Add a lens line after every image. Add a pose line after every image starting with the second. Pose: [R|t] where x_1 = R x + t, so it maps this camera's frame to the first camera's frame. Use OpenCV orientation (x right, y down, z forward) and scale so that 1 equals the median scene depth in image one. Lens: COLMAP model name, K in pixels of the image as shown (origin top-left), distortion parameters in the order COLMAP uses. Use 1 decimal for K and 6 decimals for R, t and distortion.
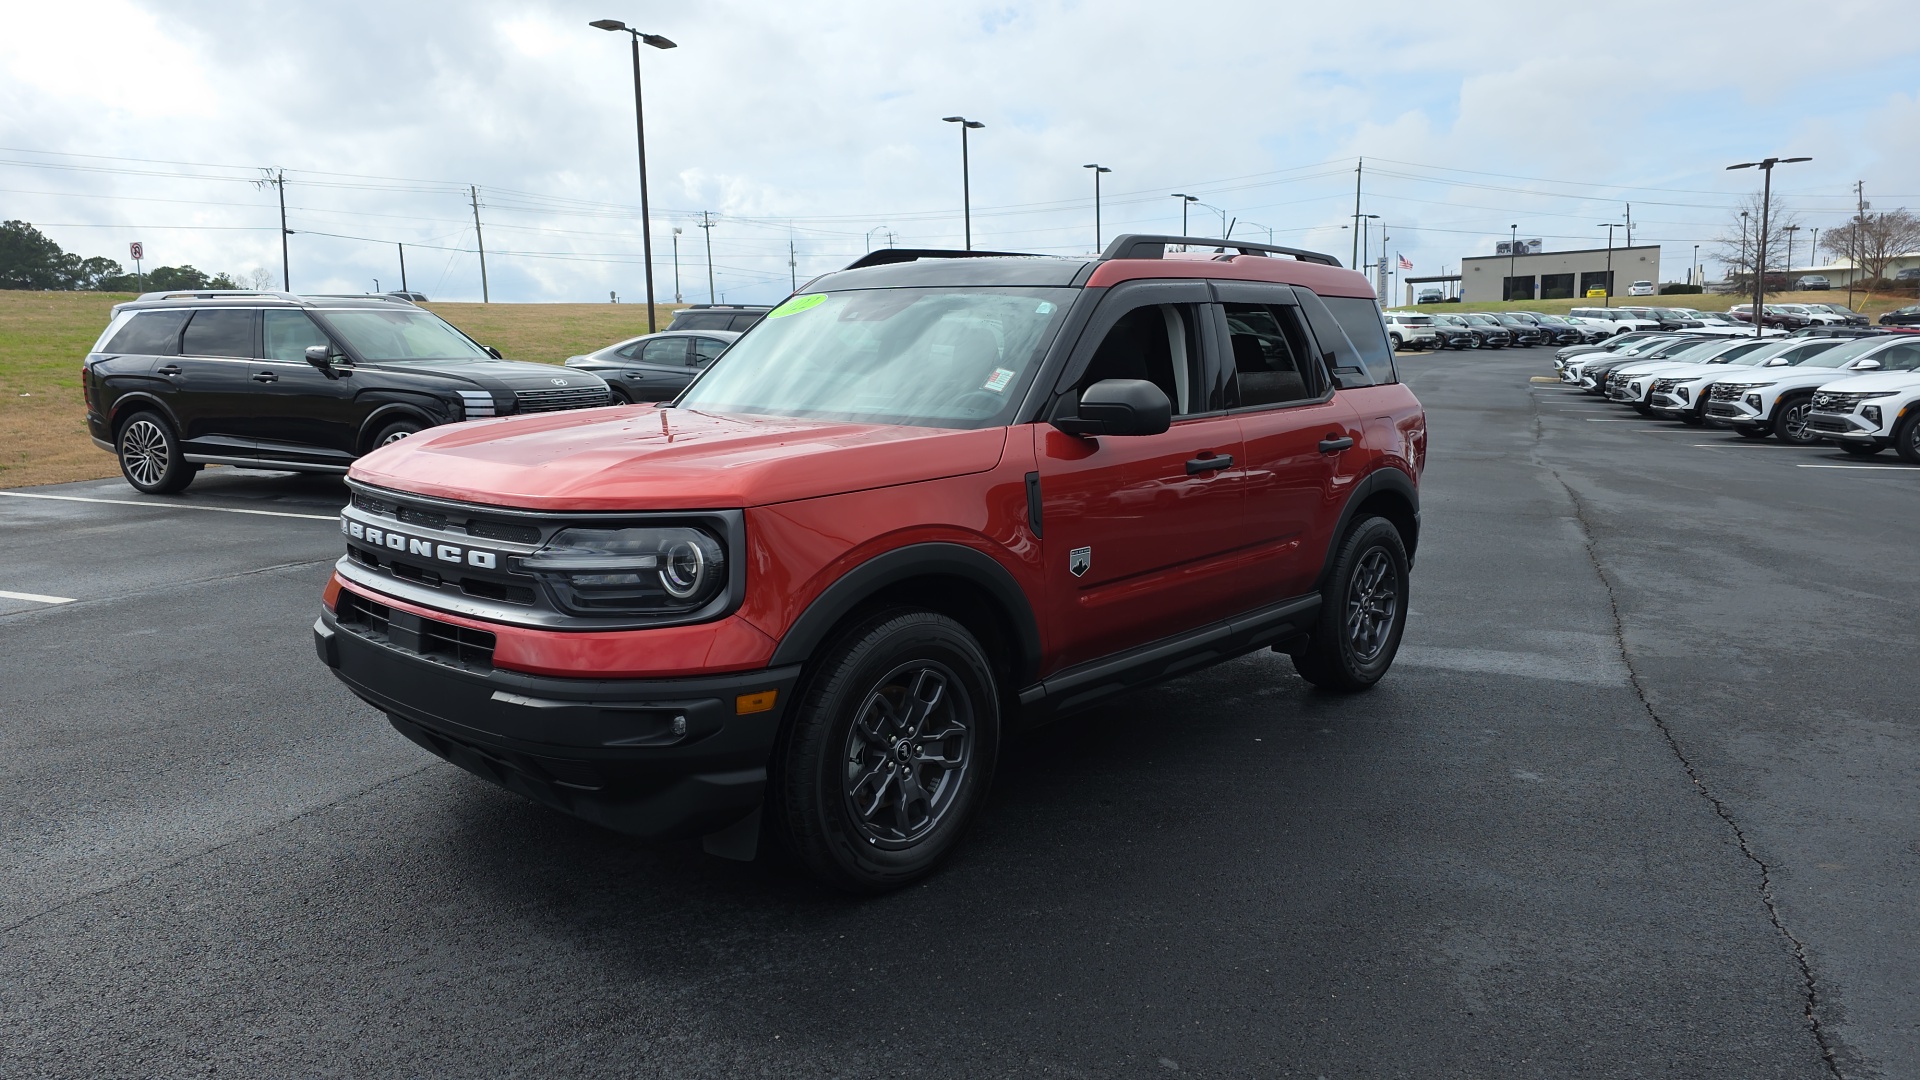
lens RADIAL K [[1298.8, 0, 919.4], [0, 1298.8, 562.0], [0, 0, 1]] dist [0.058692, -0.052355]
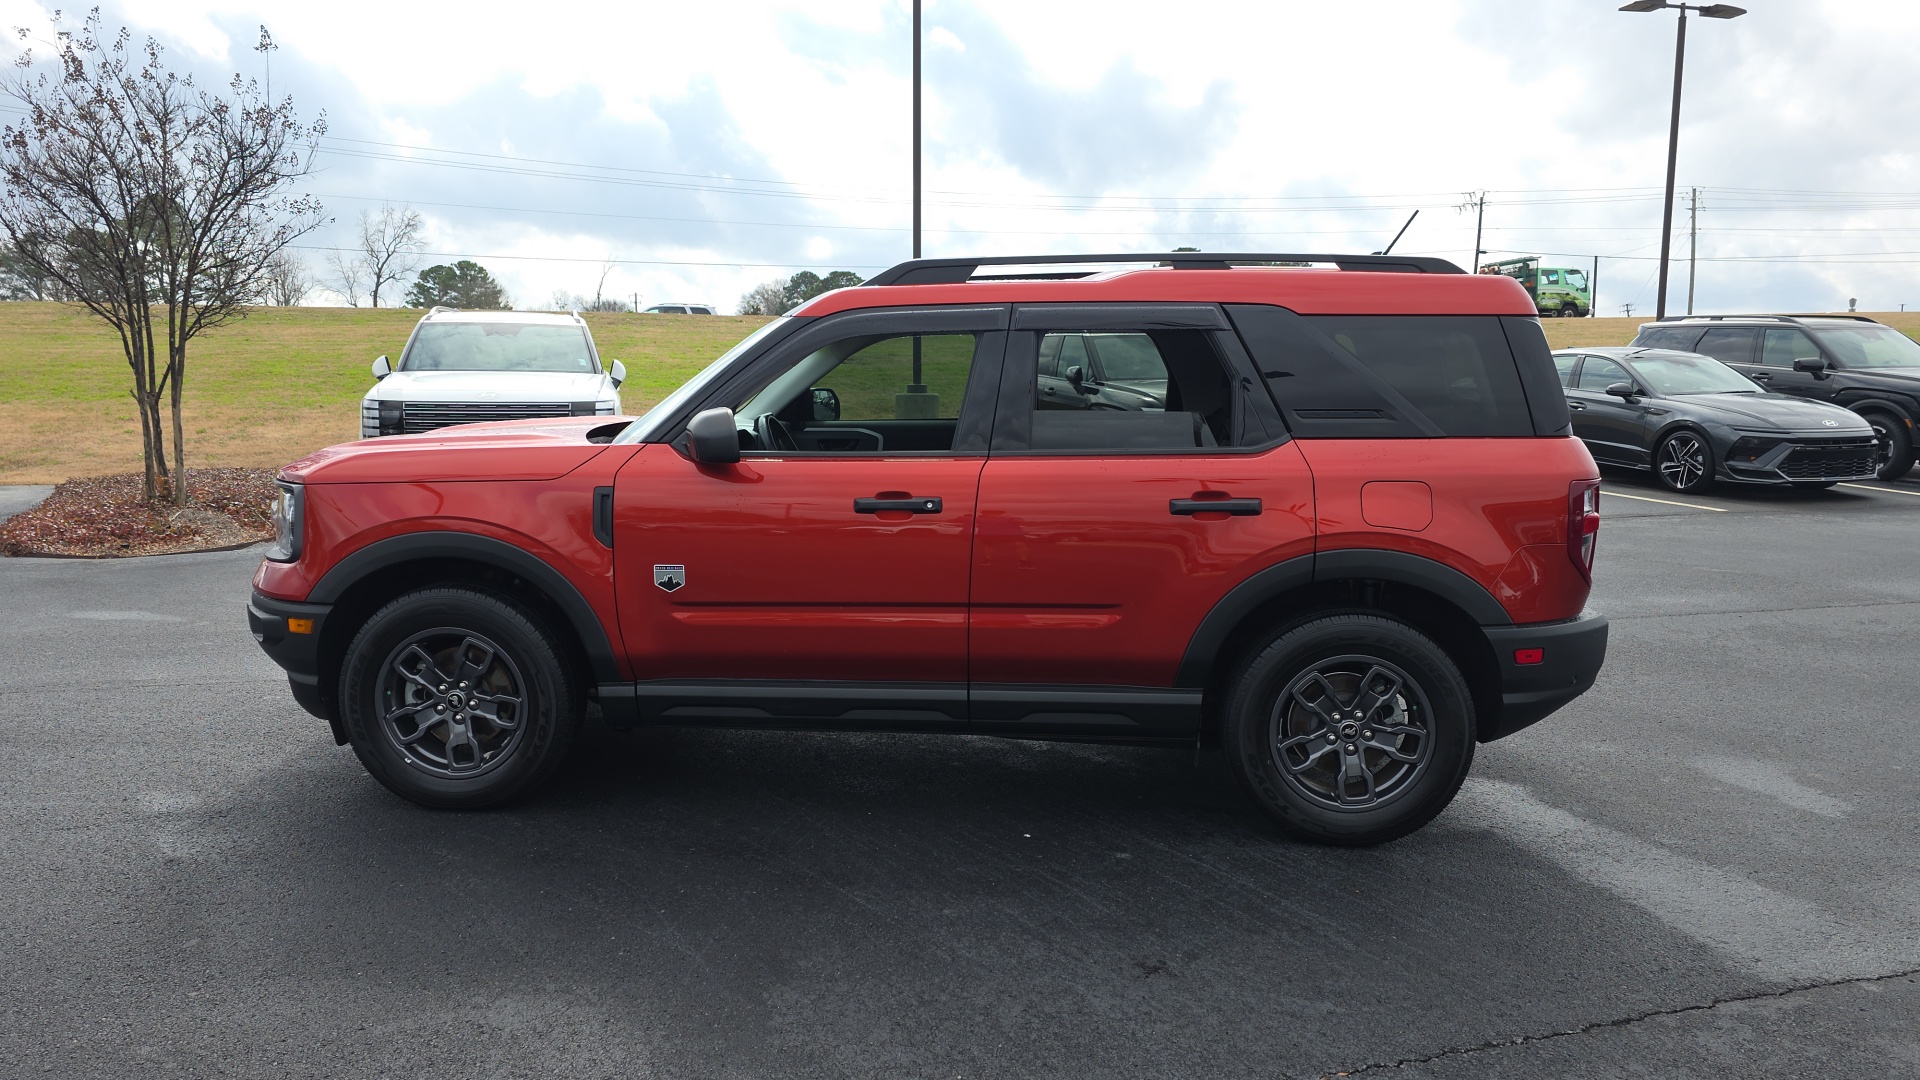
lens RADIAL K [[1298.8, 0, 929.1], [0, 1298.8, 555.6], [0, 0, 1]] dist [0.058692, -0.052355]
pose [[0.627466, 0.125191, -0.768514, 0.713897], [-0.137889, 0.989256, 0.048568, -0.066034], [0.766337, 0.075495, 0.637987, 0.325140]]
